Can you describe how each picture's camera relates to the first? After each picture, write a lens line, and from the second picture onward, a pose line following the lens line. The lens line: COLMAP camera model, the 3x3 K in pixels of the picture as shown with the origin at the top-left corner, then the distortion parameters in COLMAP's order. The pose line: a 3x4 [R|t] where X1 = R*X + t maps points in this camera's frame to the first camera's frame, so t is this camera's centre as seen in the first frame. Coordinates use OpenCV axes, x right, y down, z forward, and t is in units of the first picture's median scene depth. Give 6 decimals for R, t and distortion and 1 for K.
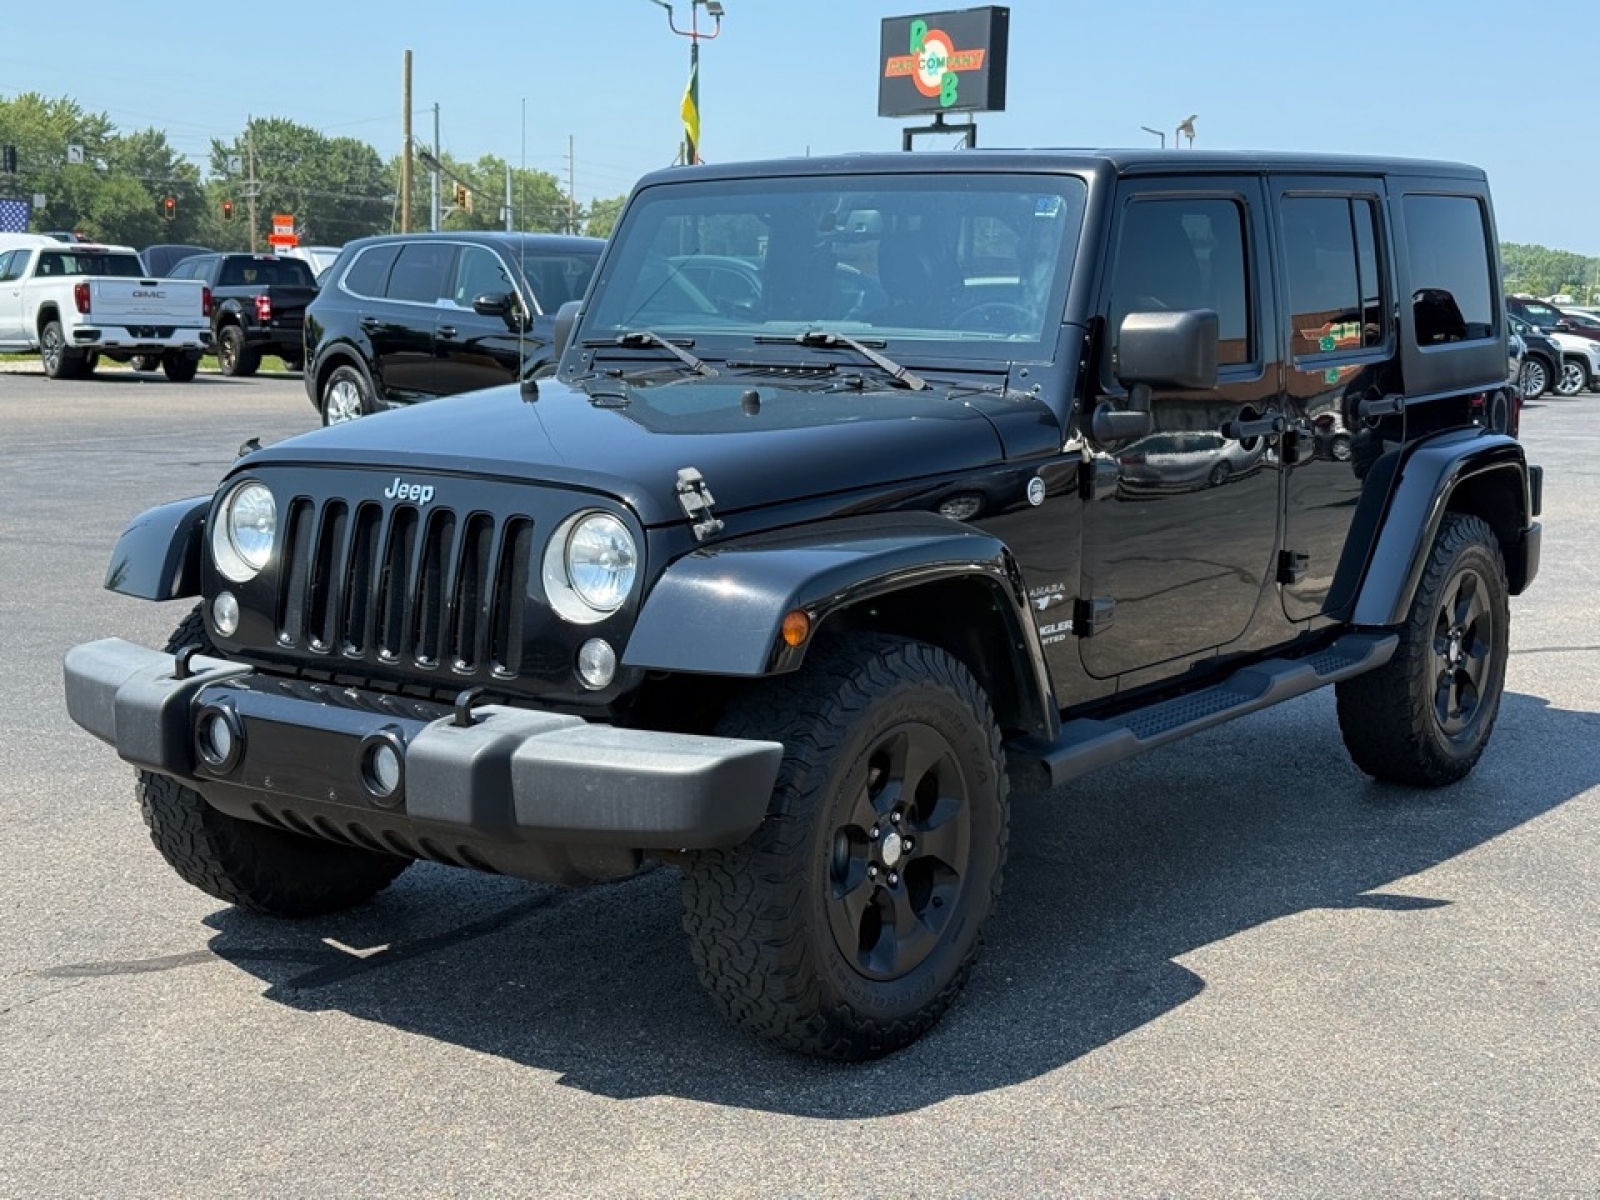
lens RADIAL K [[2224.7, 0, 810.2], [0, 2224.7, 603.4], [0, 0, 1]] dist [0.186410, -0.402396]
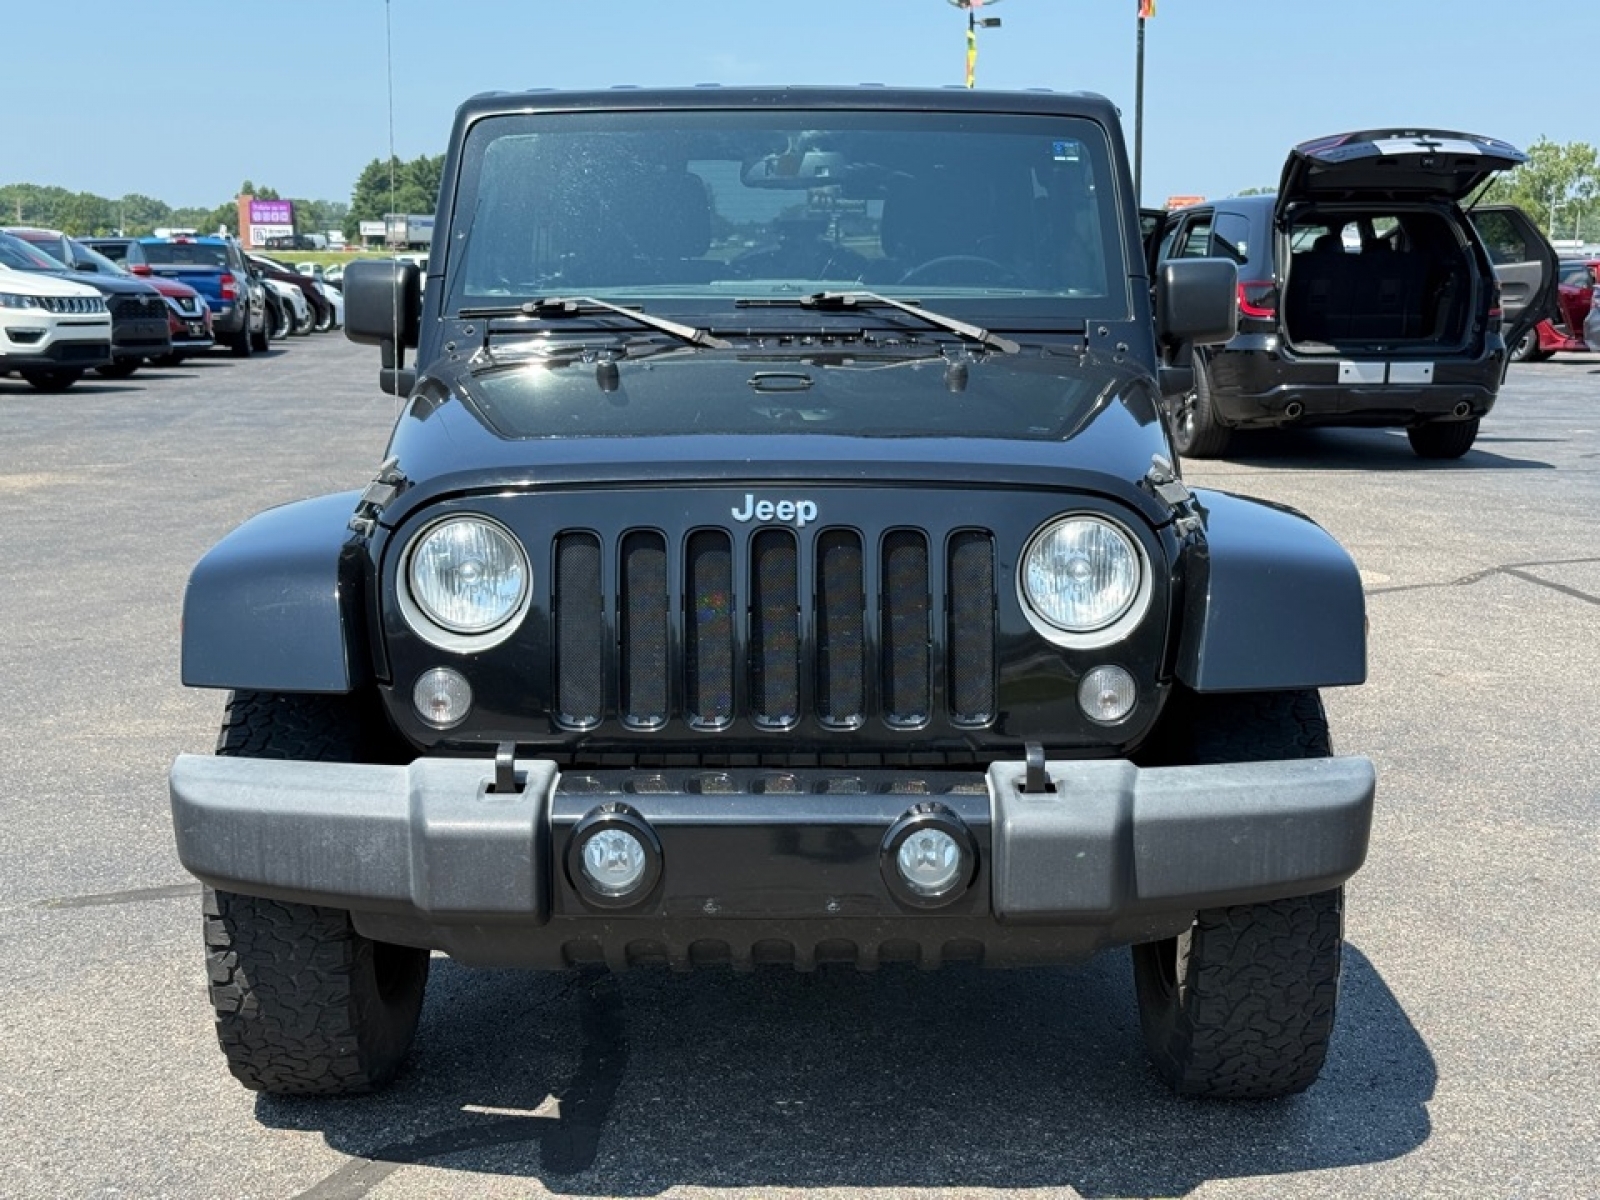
lens RADIAL K [[2216.1, 0, 826.1], [0, 2216.1, 597.9], [0, 0, 1]] dist [0.097971, 0.070362]
pose [[0.804483, -0.102876, 0.584998, -0.617462], [0.089189, 0.994643, 0.052263, -0.057923], [-0.587241, 0.010131, 0.809349, 0.358131]]
